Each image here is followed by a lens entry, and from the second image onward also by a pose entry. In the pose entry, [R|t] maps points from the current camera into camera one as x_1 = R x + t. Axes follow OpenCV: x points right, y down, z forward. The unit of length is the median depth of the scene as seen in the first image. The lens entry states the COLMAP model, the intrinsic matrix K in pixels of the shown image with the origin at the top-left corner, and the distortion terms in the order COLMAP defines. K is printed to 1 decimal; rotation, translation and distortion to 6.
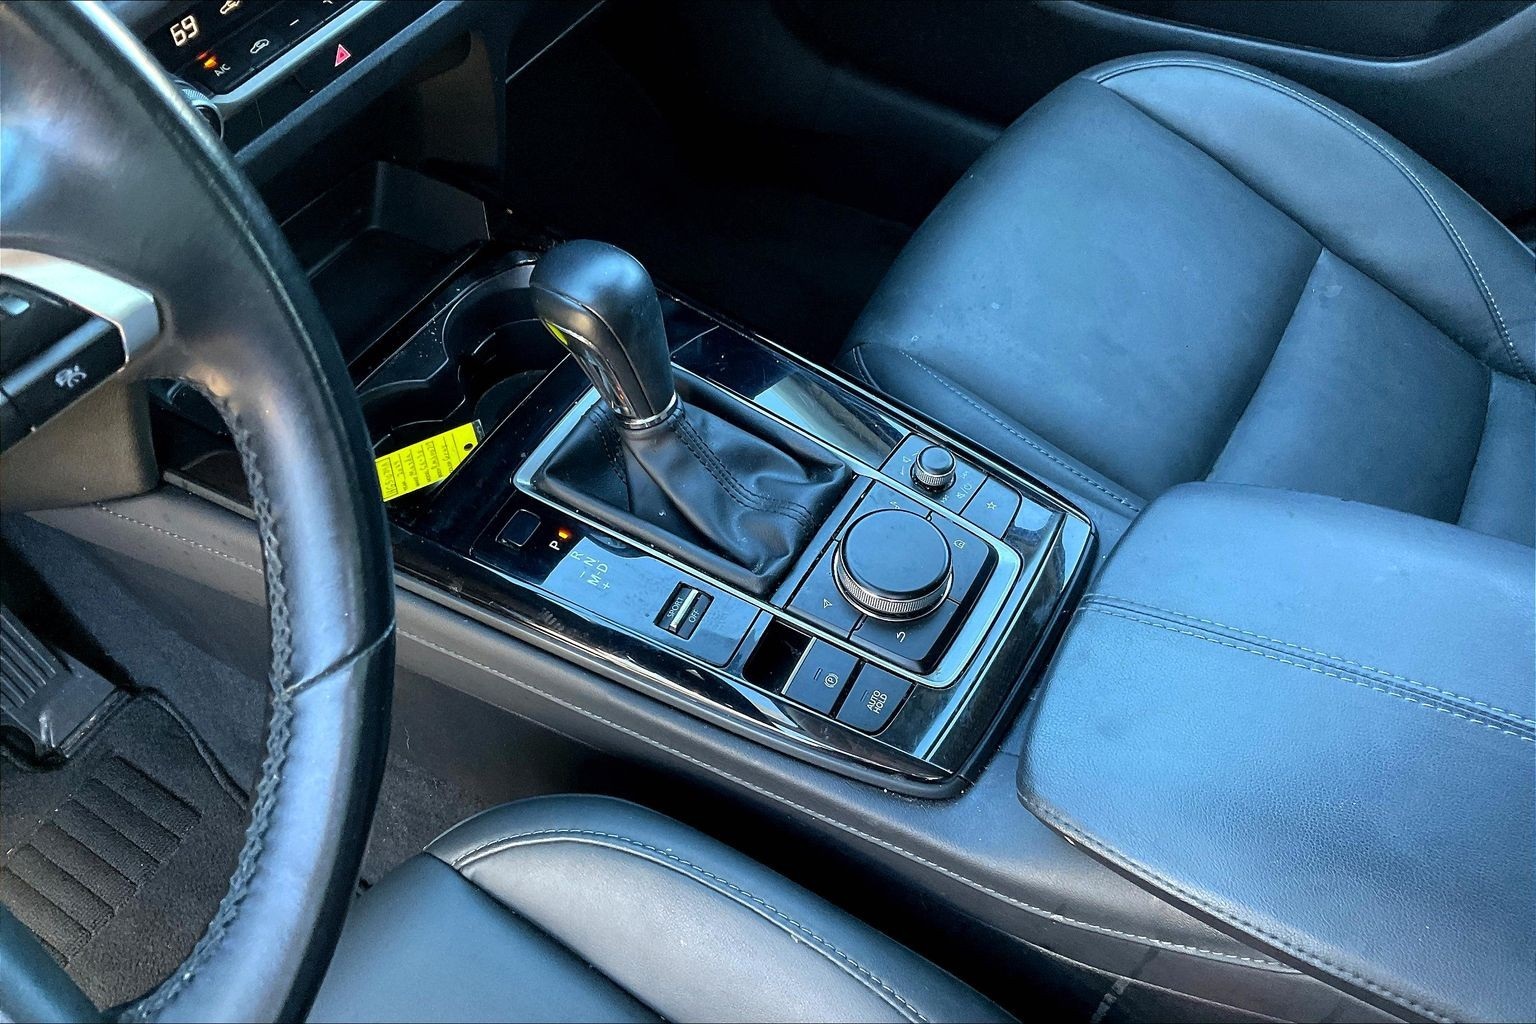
lens RADIAL K [[1269.3, 0, 772.1], [0, 1269.3, 515.1], [0, 0, 1]] dist [0.085115, -0.144967]
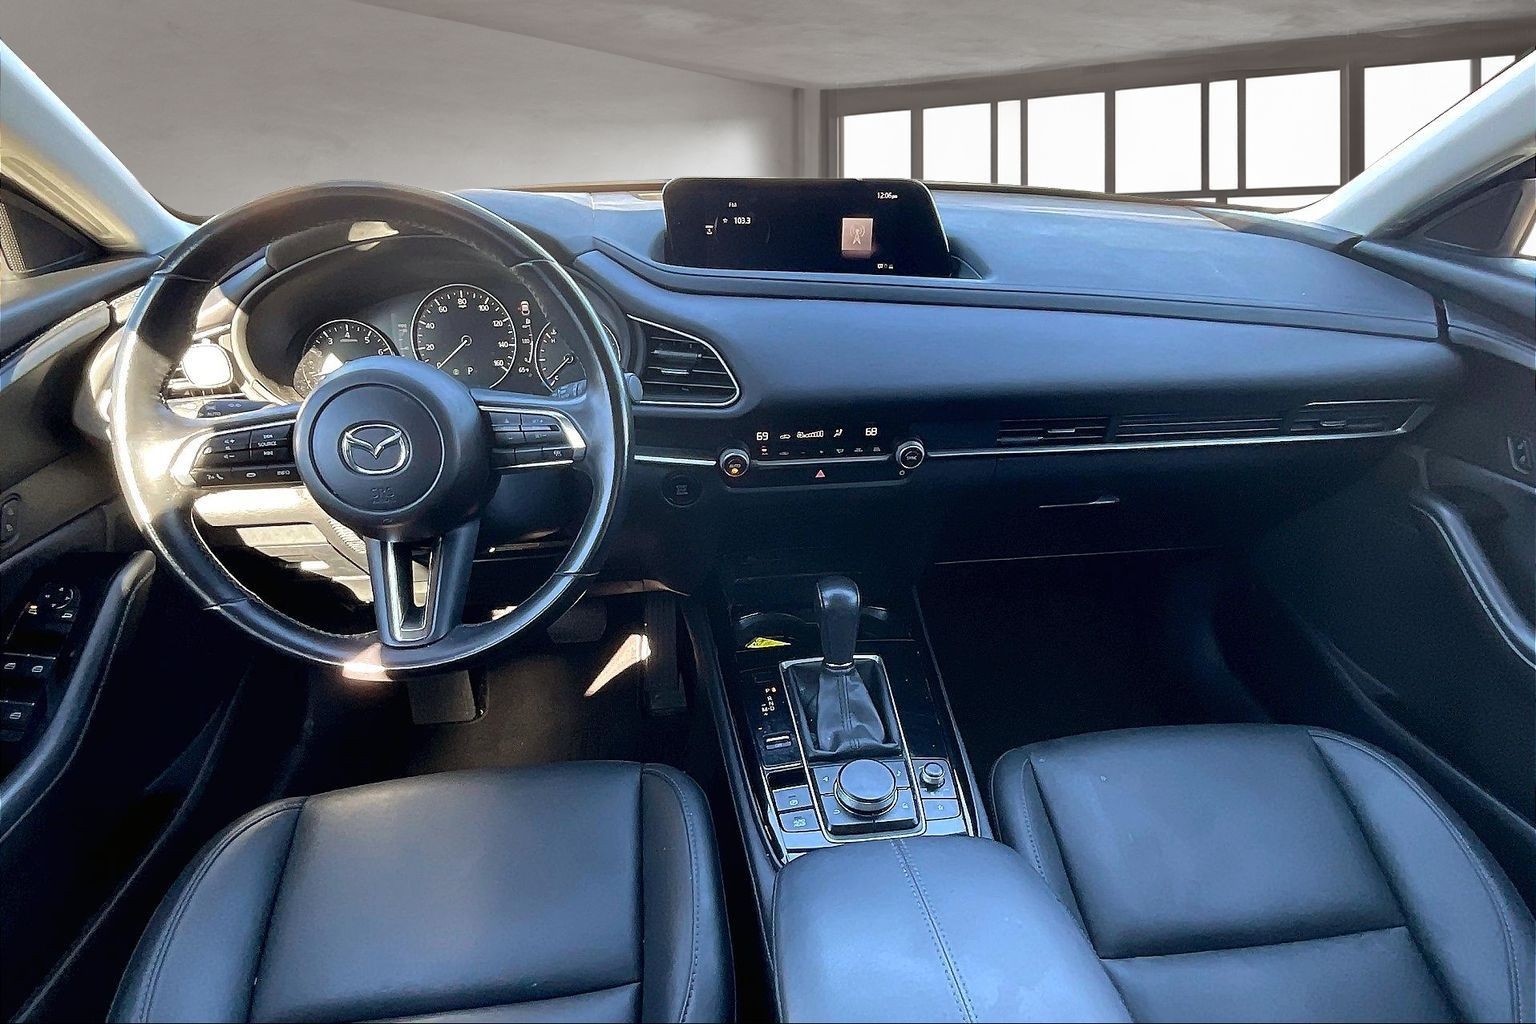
lens RADIAL K [[813.7, 0, 778.0], [0, 813.7, 602.6], [0, 0, 1]] dist [-0.008567, -0.001757]
pose [[0.618116, 0.449869, -0.644632, 0.781847], [-0.632633, 0.771439, -0.068247, -0.013375], [0.466592, 0.450000, 0.761441, -0.117665]]
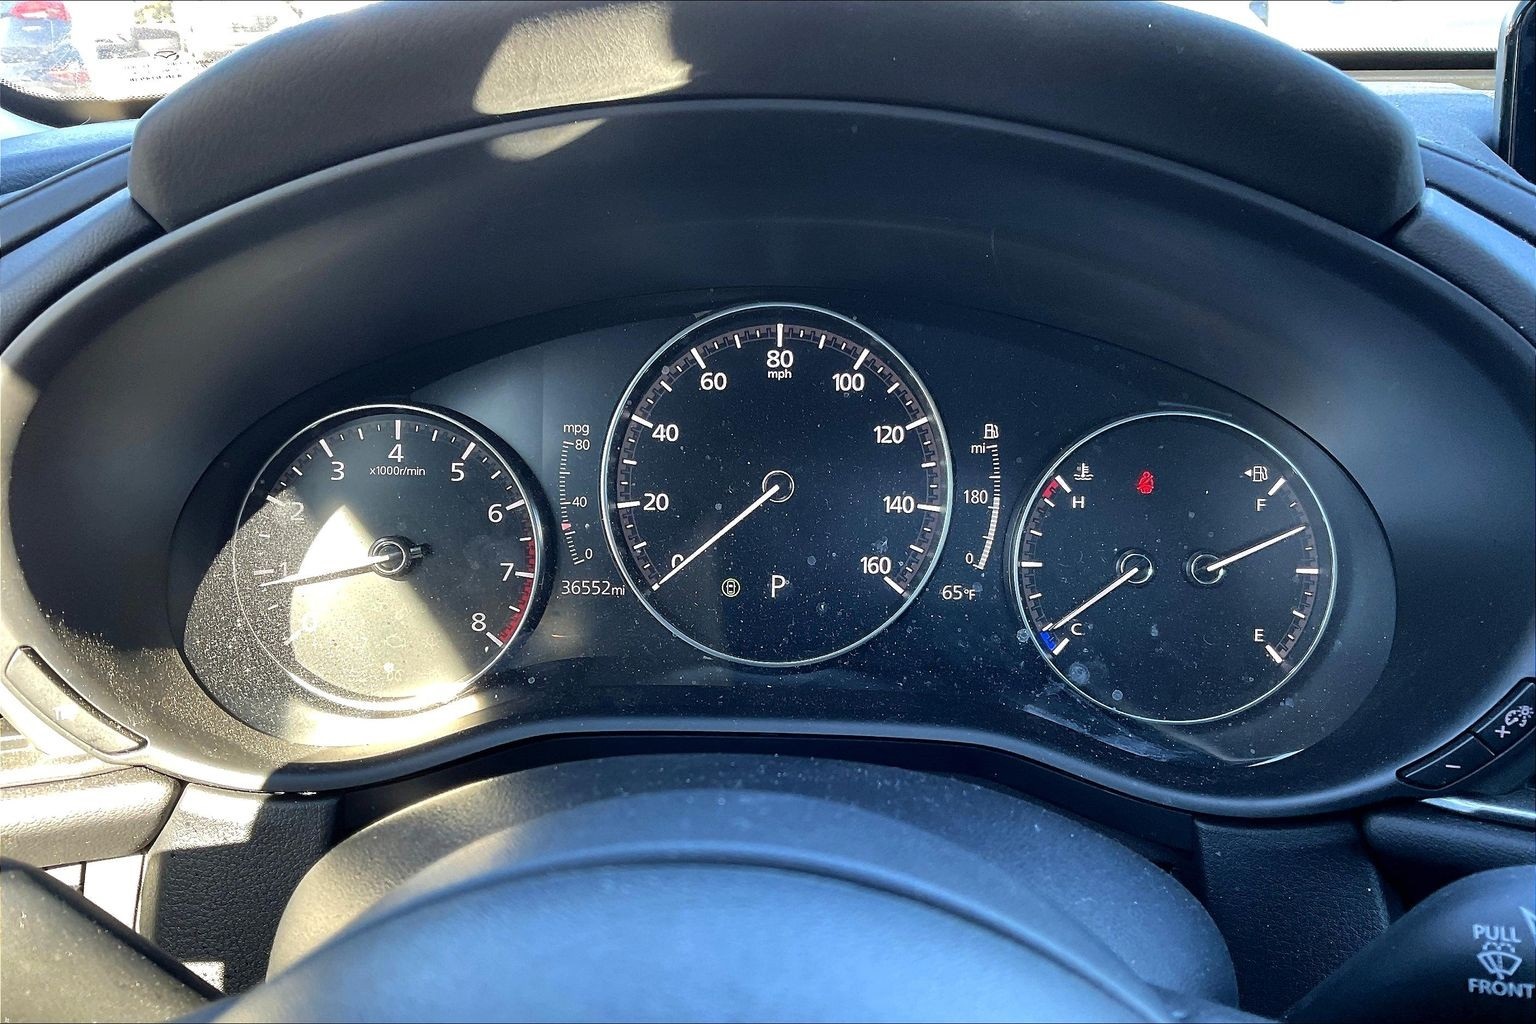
lens RADIAL K [[1269.3, 0, 770.2], [0, 1269.3, 519.8], [0, 0, 1]] dist [0.085115, -0.144967]
pose [[0.469808, 0.338687, -0.815213, -0.338576], [-0.701561, 0.703764, -0.111926, -0.034782], [0.535810, 0.624505, 0.568244, 0.197710]]
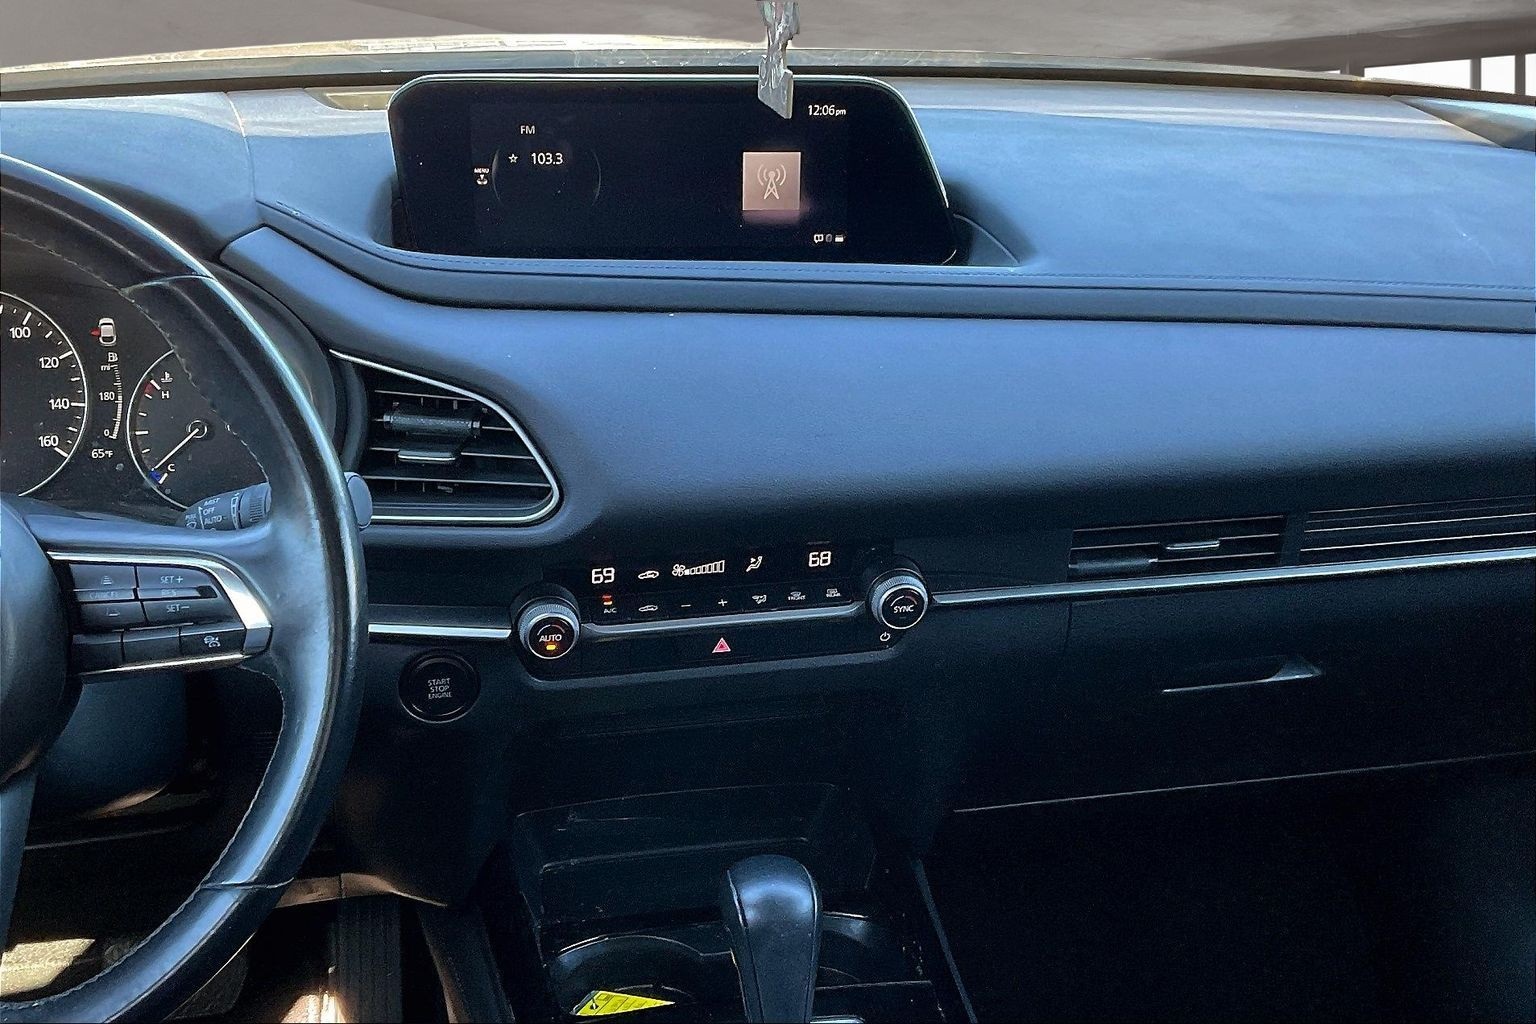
lens RADIAL K [[1831.6, 0, 726.7], [0, 1831.6, 548.4], [0, 0, 1]] dist [0.051197, 0.000000]
pose [[0.684199, 0.305686, -0.662139, 0.843536], [-0.590432, 0.765118, -0.256876, 0.012704], [0.428091, 0.566702, 0.703980, -0.286211]]
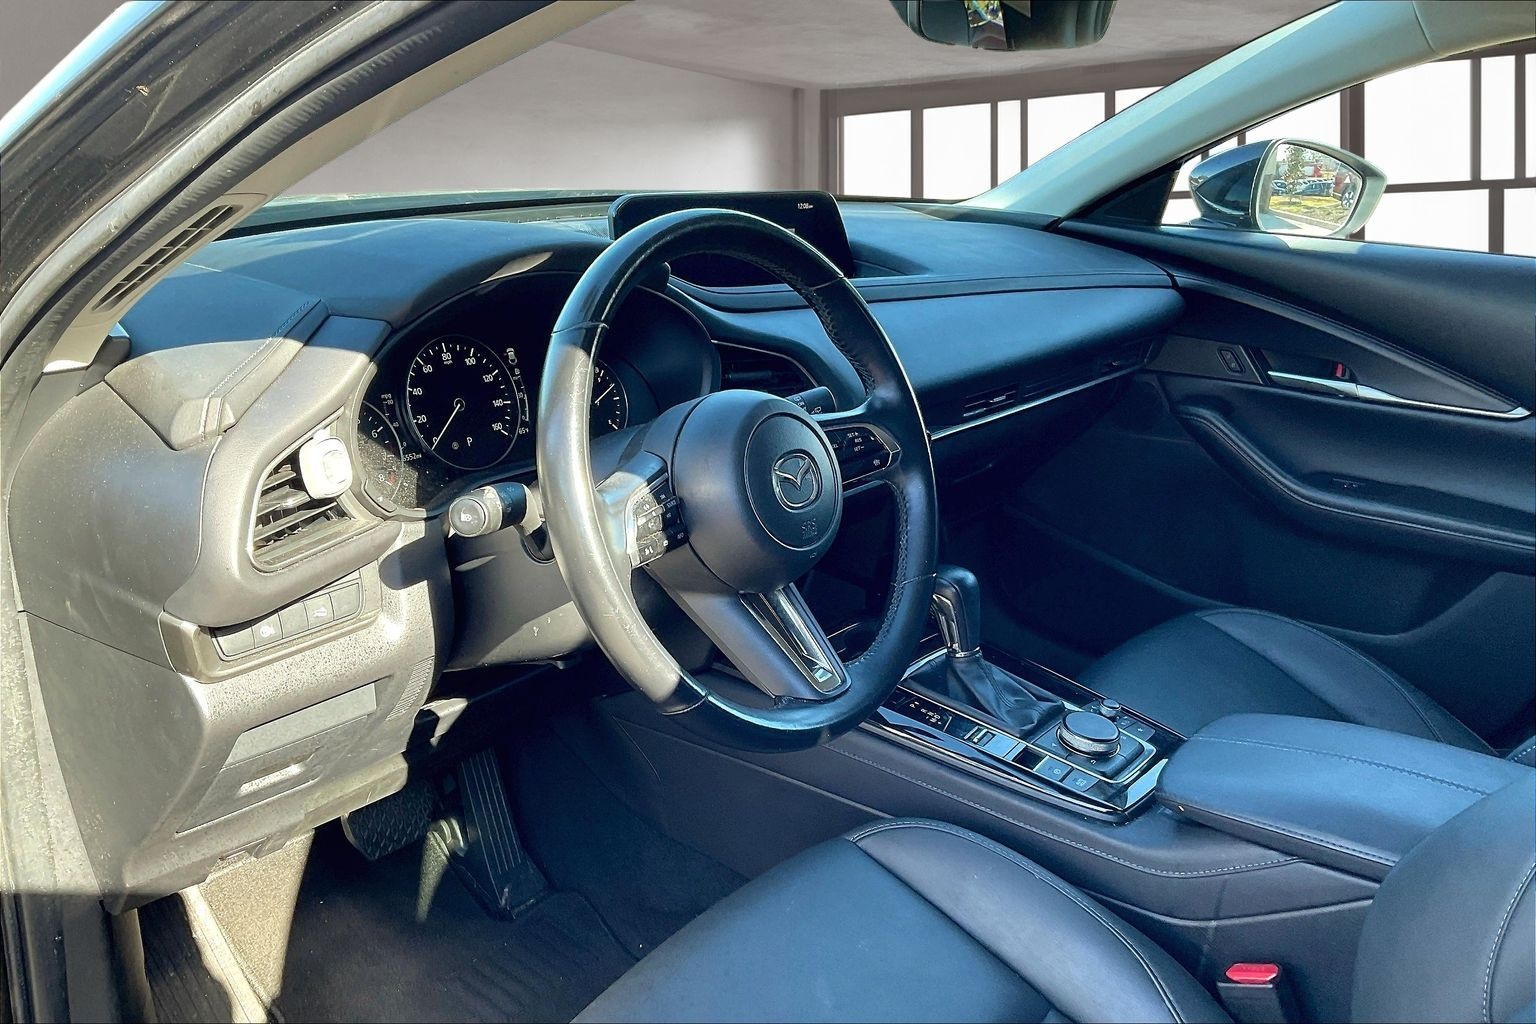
lens RADIAL K [[1269.3, 0, 764.7], [0, 1269.3, 516.5], [0, 0, 1]] dist [0.085115, -0.144967]
pose [[0.984108, 0.116298, -0.134184, -0.197528], [-0.170281, 0.832359, -0.527431, 1.019687], [0.050350, 0.541898, 0.838934, -0.980845]]
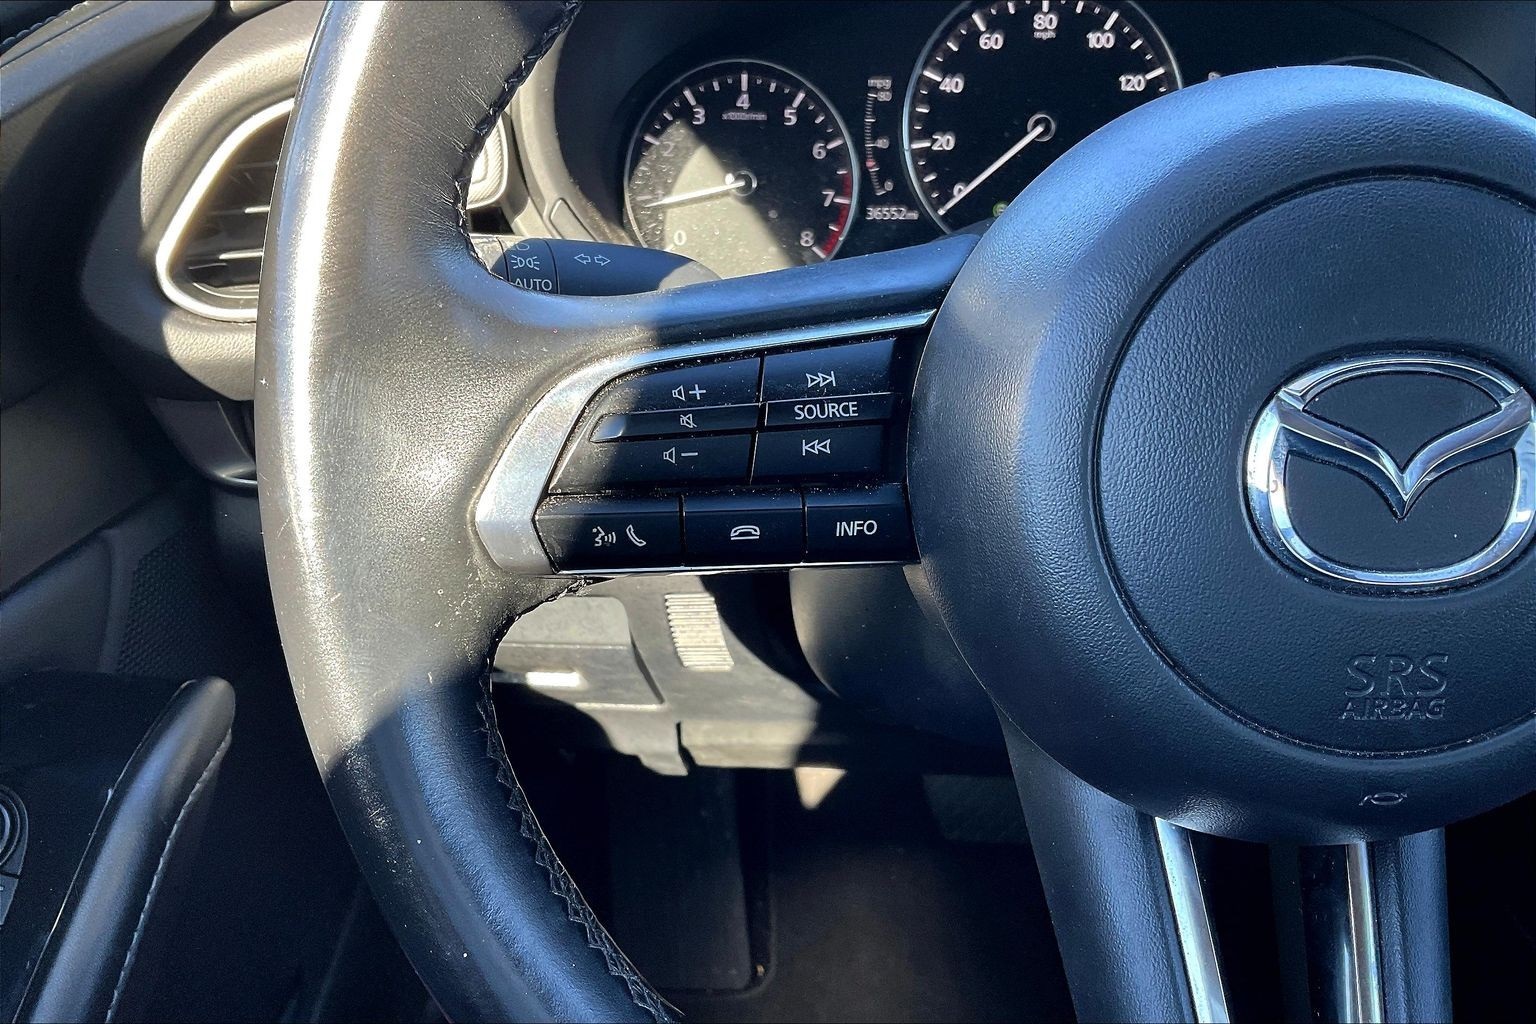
lens RADIAL K [[1269.3, 0, 774.5], [0, 1269.3, 508.6], [0, 0, 1]] dist [0.085115, -0.144967]
pose [[0.468127, 0.424393, -0.775079, -0.182335], [-0.697619, 0.715867, -0.029372, 0.246360], [0.542388, 0.554460, 0.631181, 0.056157]]
